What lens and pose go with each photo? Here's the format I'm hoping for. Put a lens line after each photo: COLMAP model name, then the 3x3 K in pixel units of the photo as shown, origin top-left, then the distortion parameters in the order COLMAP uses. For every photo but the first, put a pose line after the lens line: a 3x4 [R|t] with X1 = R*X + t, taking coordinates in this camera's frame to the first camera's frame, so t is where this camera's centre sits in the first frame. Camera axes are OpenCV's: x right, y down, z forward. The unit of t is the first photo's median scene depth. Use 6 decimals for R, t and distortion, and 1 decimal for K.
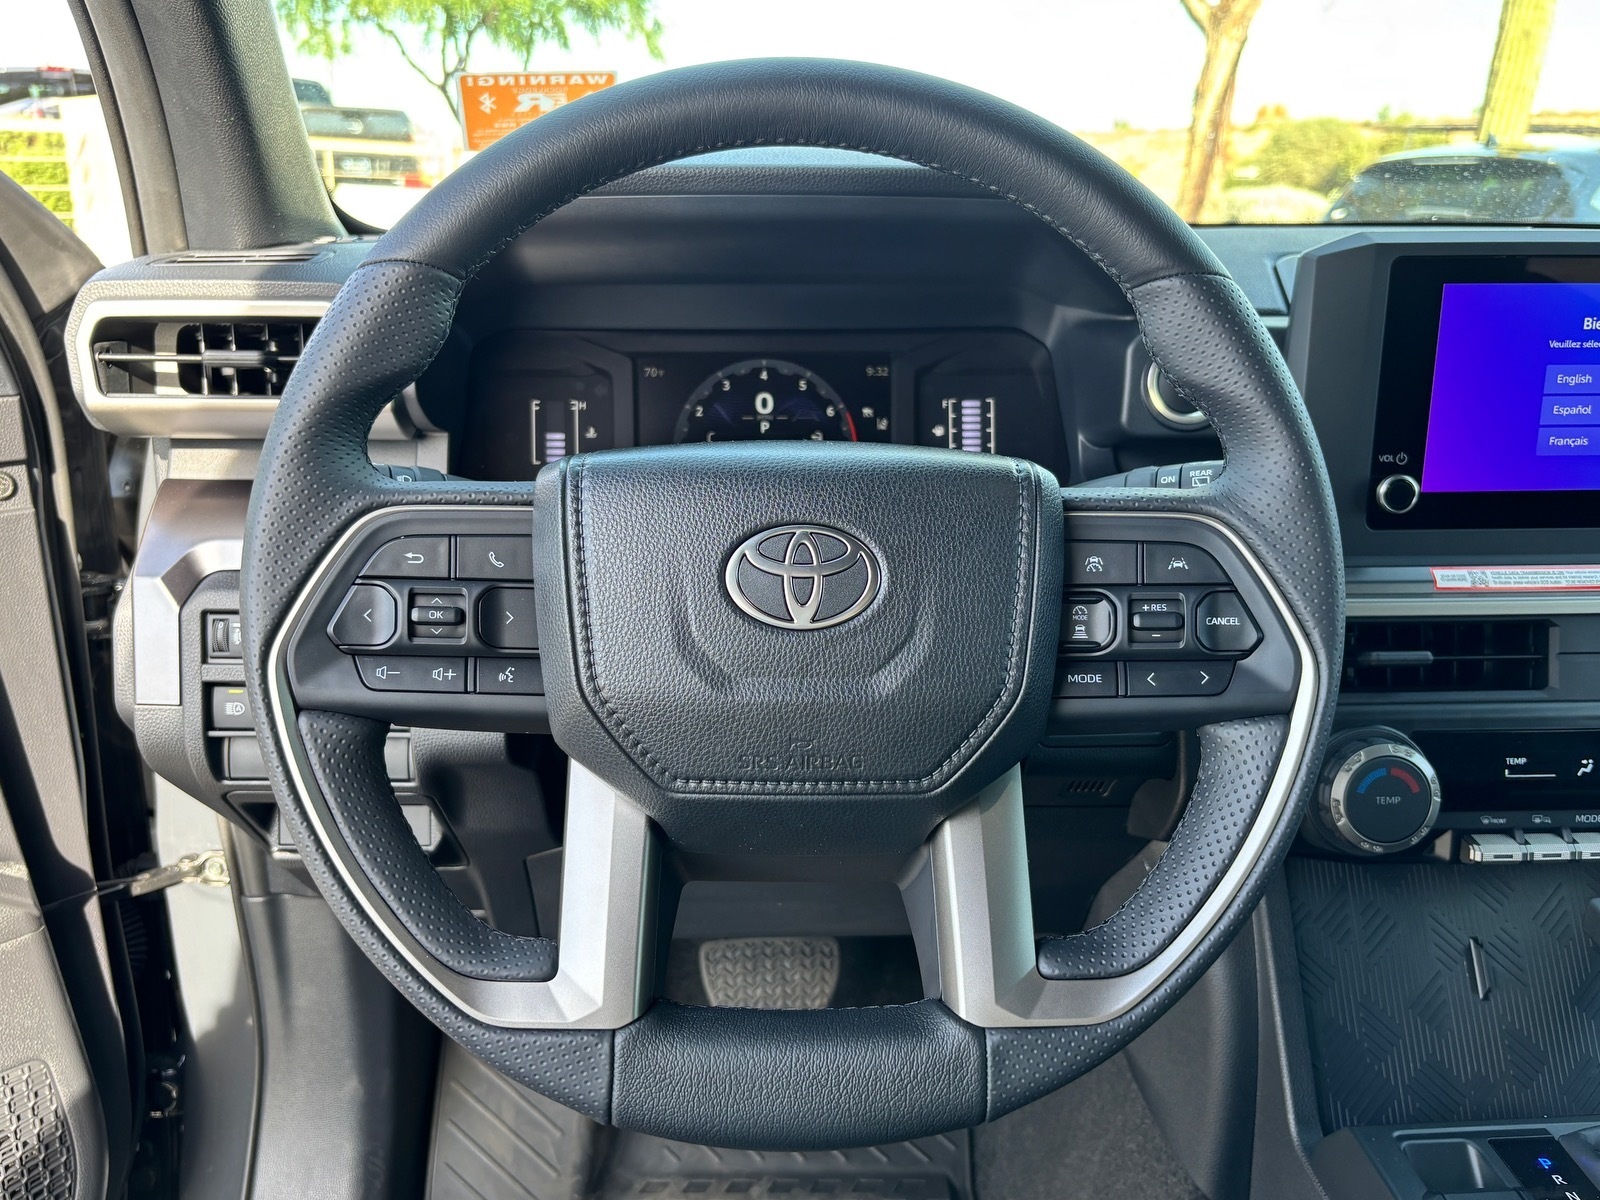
lens RADIAL K [[1298.3, 0, 792.5], [0, 1298.3, 609.7], [0, 0, 1]] dist [0.044030, -0.061156]
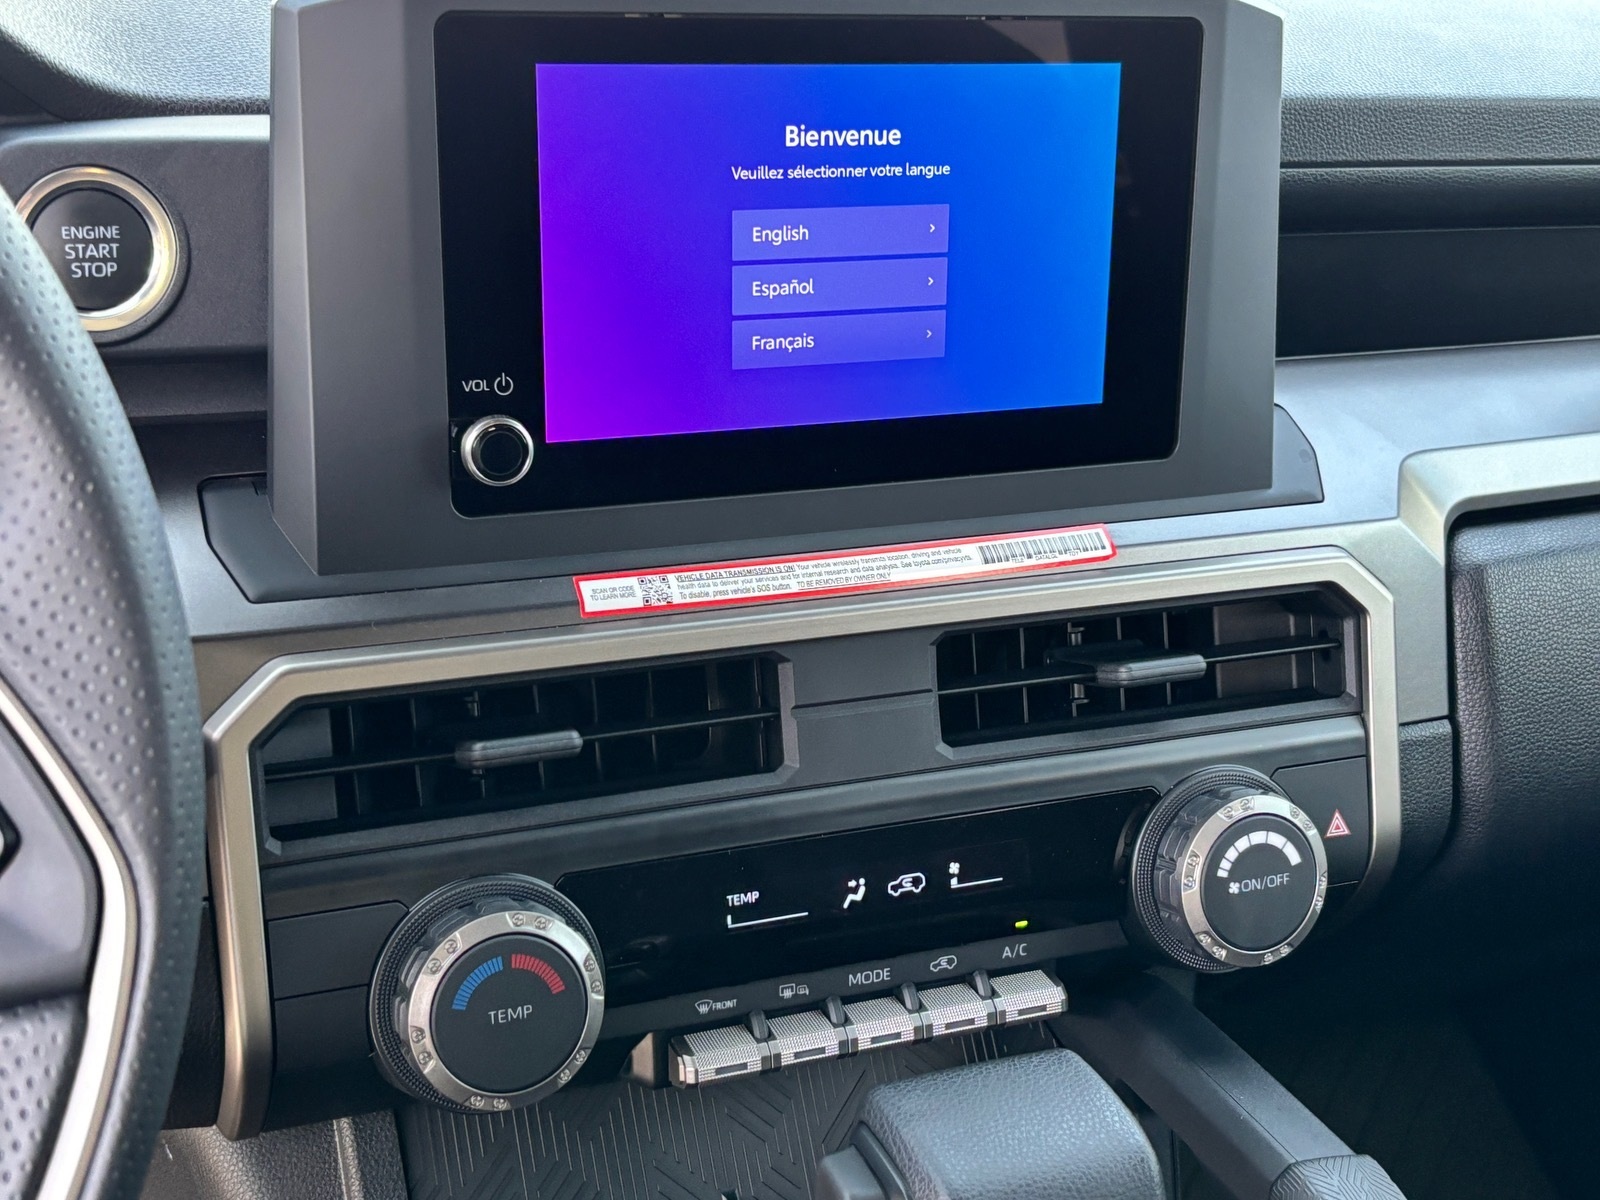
lens RADIAL K [[2164.5, 0, 789.3], [0, 2164.5, 614.6], [0, 0, 1]] dist [0.103880, 0.000000]
pose [[0.930070, -0.085607, 0.357269, 0.246750], [0.070906, 0.996016, 0.054072, -0.061218], [-0.360474, -0.024959, 0.932435, 0.105550]]
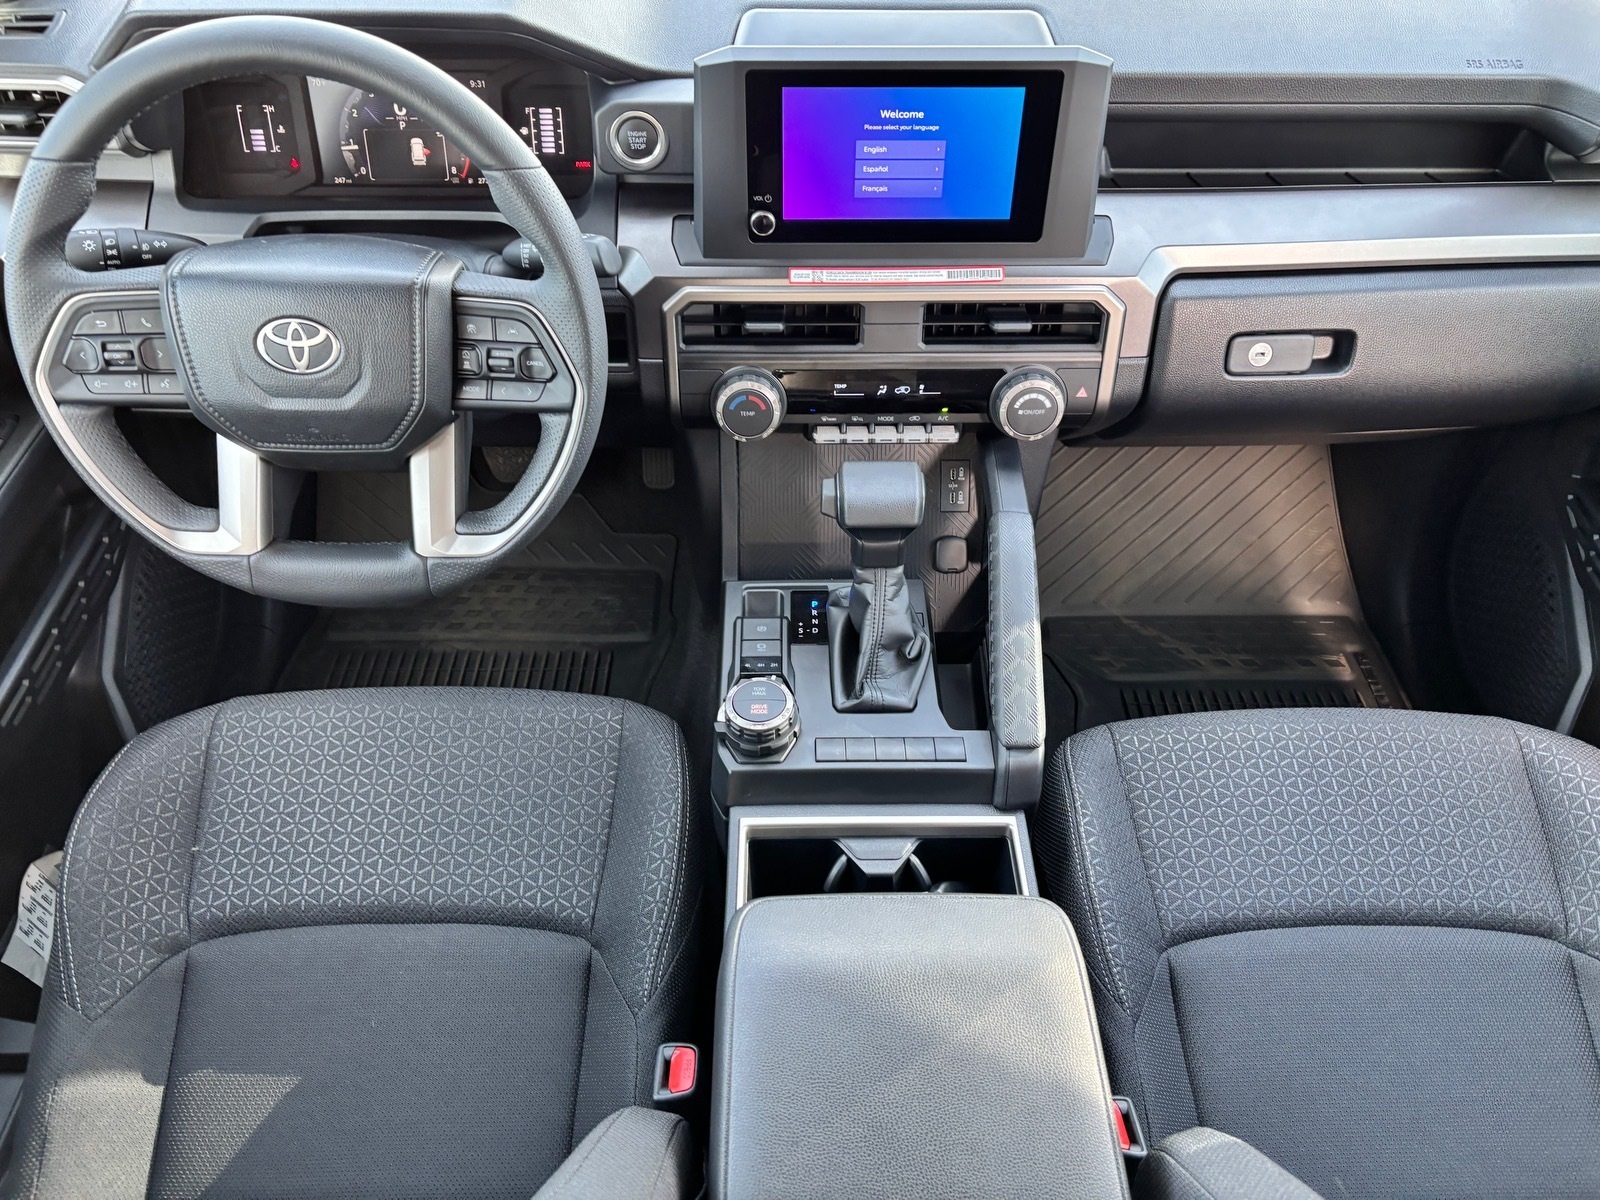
lens RADIAL K [[1214.6, 0, 808.8], [0, 1214.6, 613.0], [0, 0, 1]] dist [0.036840, -0.046438]
pose [[0.999761, 0.021053, -0.005902, 0.540055], [-0.015787, 0.881822, 0.471317, -0.373112], [0.015127, -0.471112, 0.881944, -0.534651]]
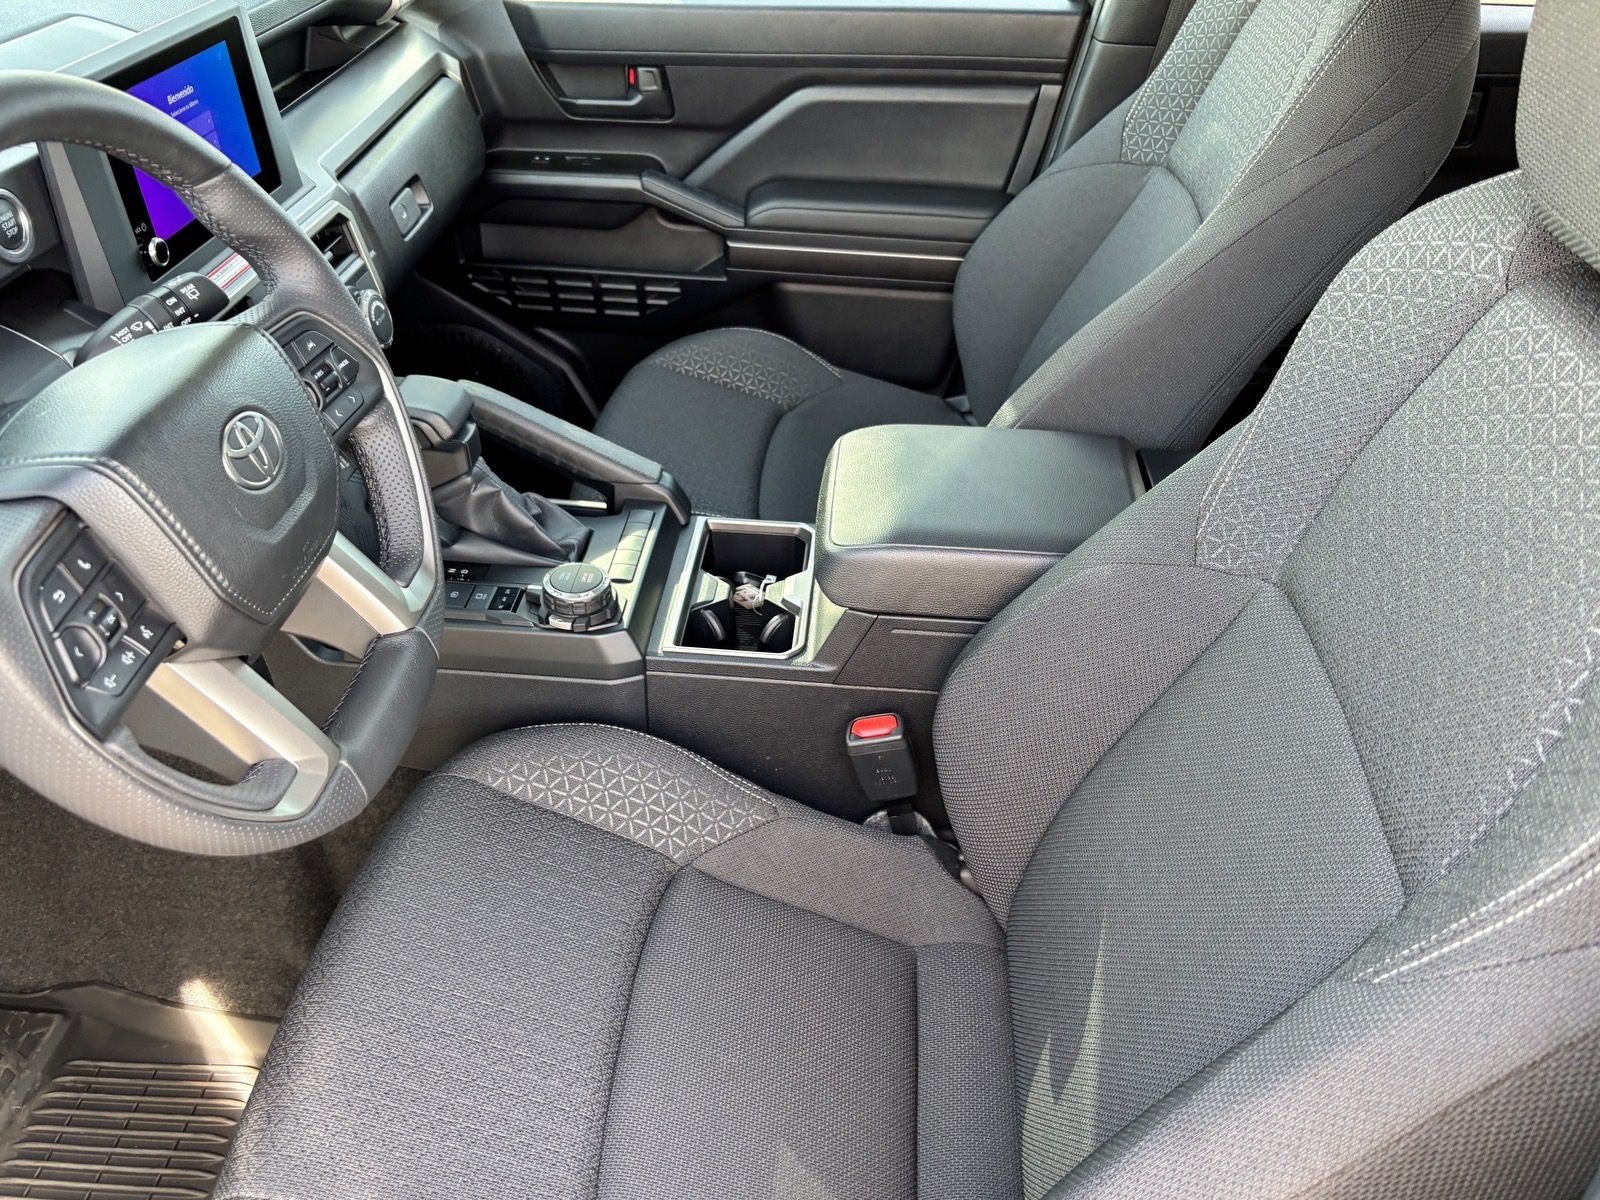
lens RADIAL K [[1298.3, 0, 810.5], [0, 1298.3, 612.9], [0, 0, 1]] dist [0.044030, -0.061156]
pose [[0.107137, -0.570196, 0.814493, -0.853517], [0.265333, 0.805894, 0.529276, -0.340472], [-0.958186, 0.159407, 0.237632, 0.041227]]
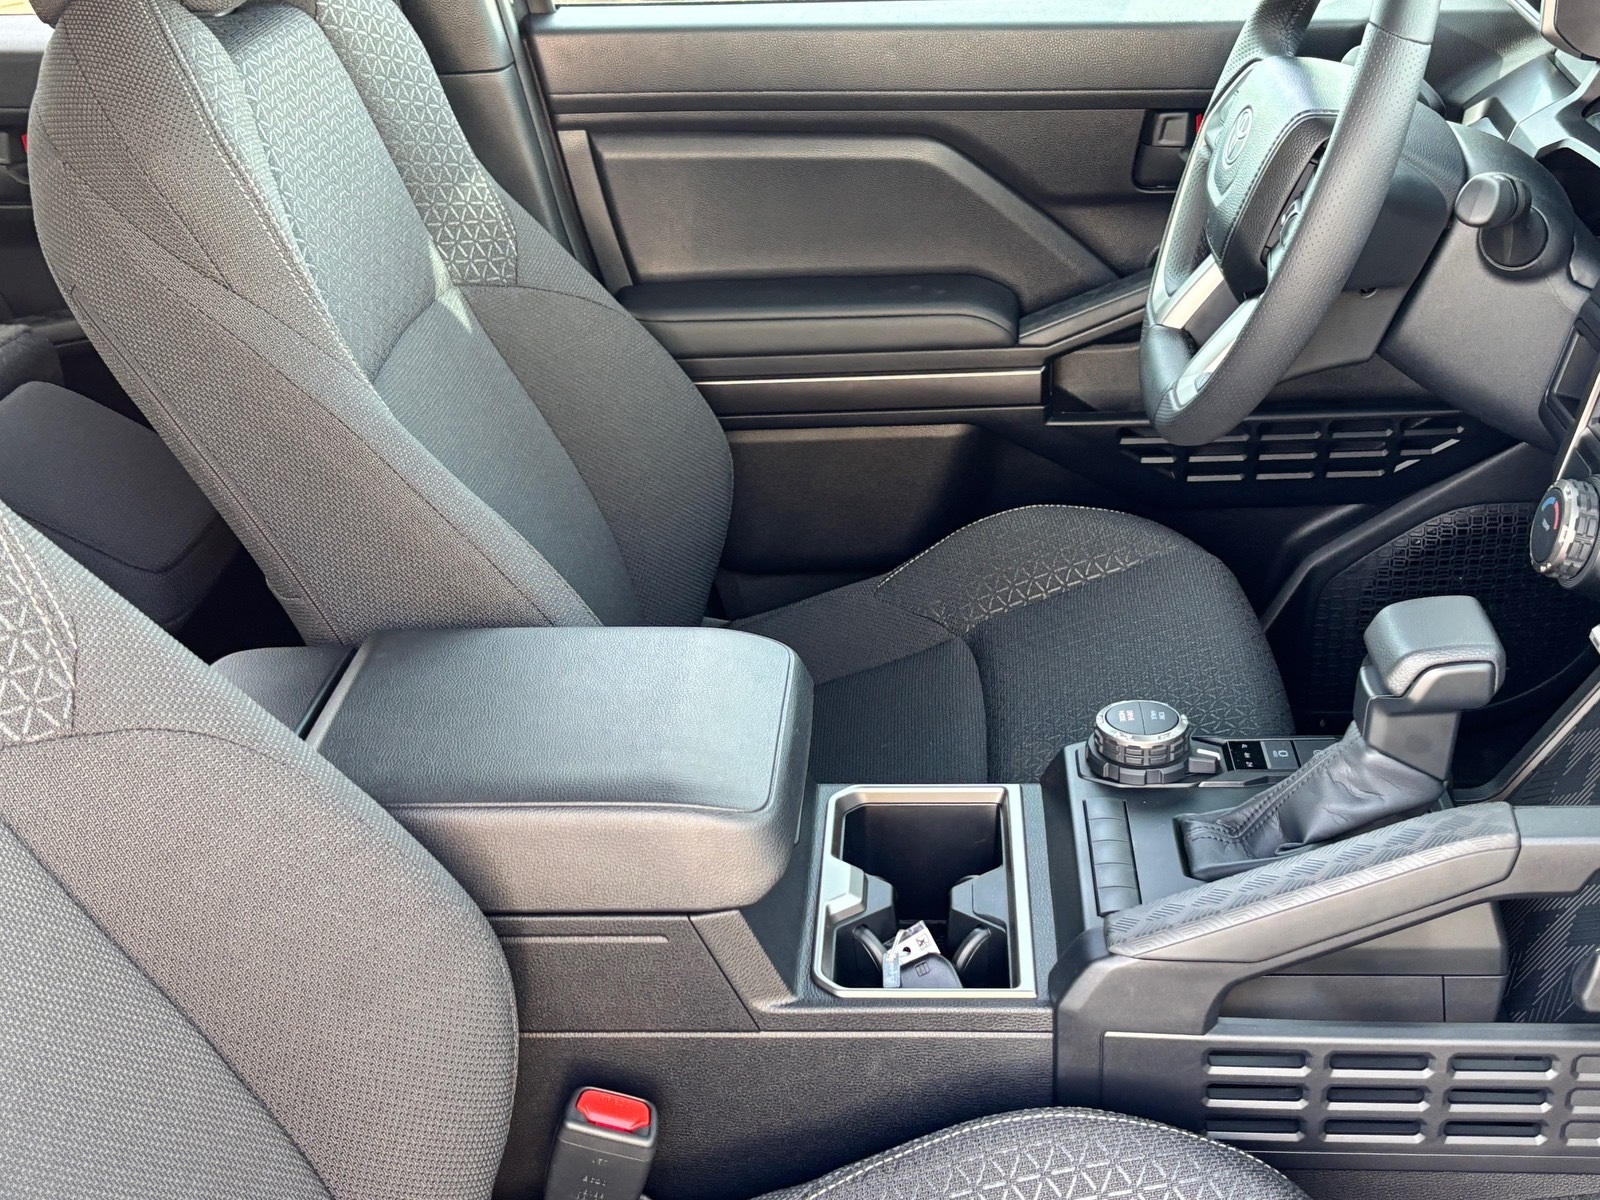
lens RADIAL K [[2059.6, 0, 793.4], [0, 2059.6, 626.4], [0, 0, 1]] dist [0.116335, 0.000000]
pose [[-0.088718, 0.446030, -0.890610, 2.156298], [-0.253164, 0.854675, 0.453253, -0.438624], [0.963347, 0.265682, 0.037094, 0.306479]]
